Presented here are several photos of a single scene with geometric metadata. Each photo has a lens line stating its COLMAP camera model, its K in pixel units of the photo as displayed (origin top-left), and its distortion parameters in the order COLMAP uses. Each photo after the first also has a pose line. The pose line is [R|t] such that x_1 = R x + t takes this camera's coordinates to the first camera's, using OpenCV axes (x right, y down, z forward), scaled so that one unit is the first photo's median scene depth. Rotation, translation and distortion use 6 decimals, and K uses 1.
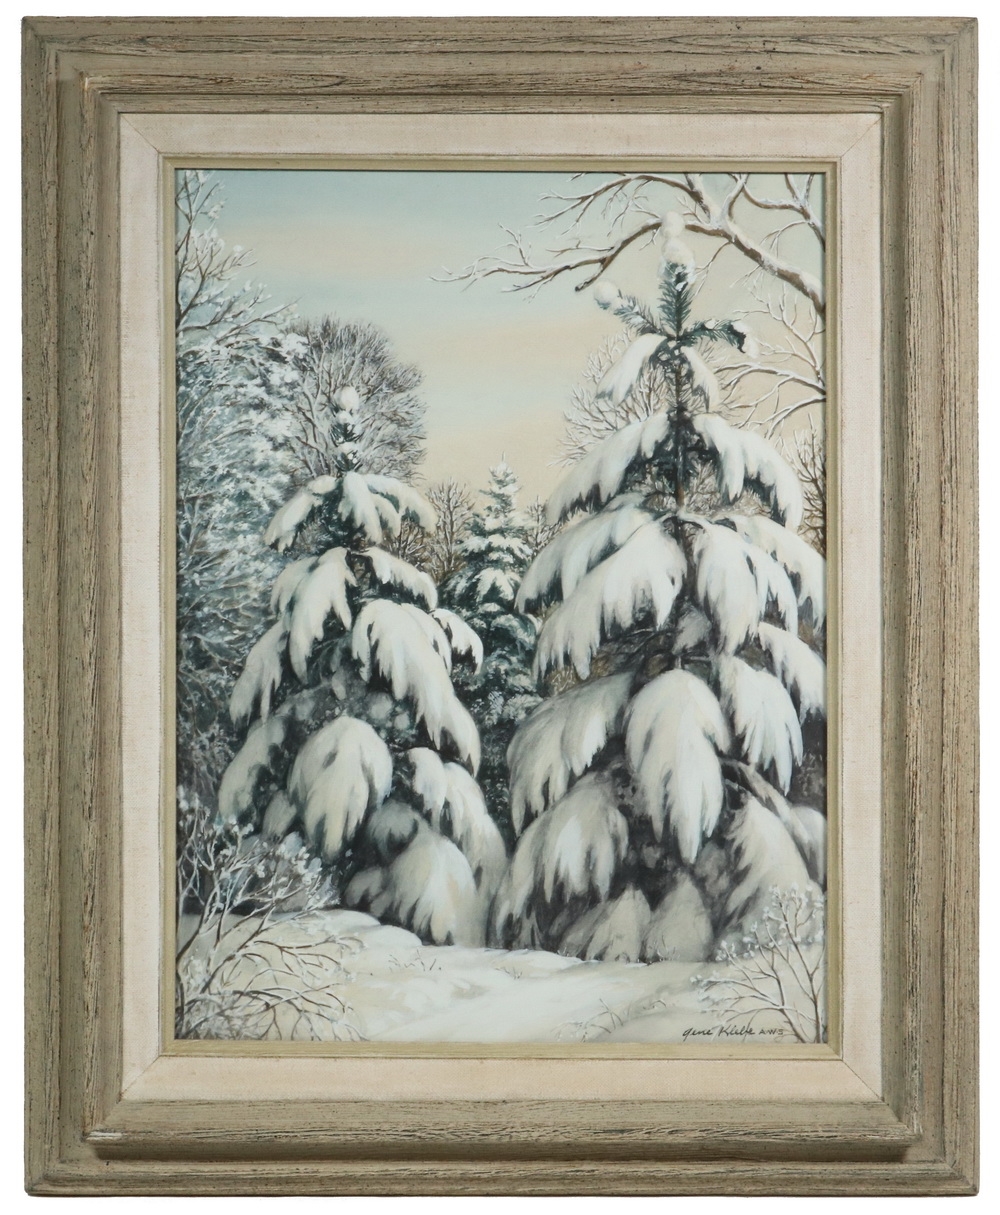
lens RADIAL K [[2190.5, 0, 499.1], [0, 2190.5, 607.4], [0, 0, 1]] dist [0.137639, 0.000000]
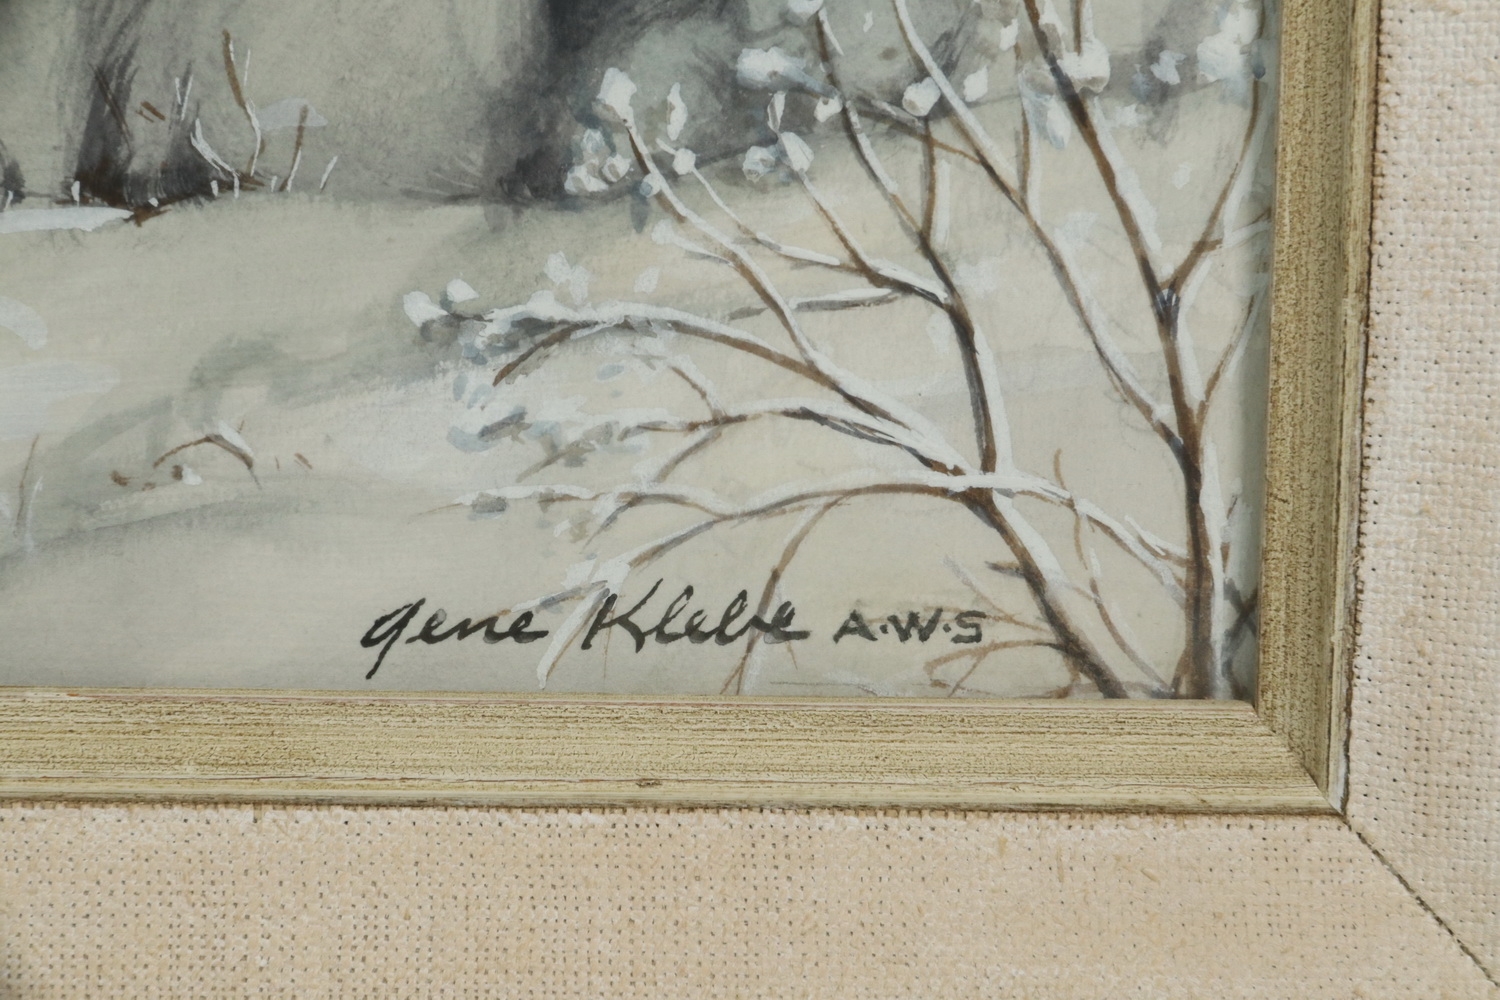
lens RADIAL K [[9479.5, 0, 750.2], [0, 9479.5, 500.2], [0, 0, 1]] dist [-0.521666, 0.000000]
pose [[0.996076, -0.000714, 0.088502, 0.052285], [-0.018315, 0.976659, 0.214015, 0.038450], [-0.086589, -0.214796, 0.972813, 0.344881]]
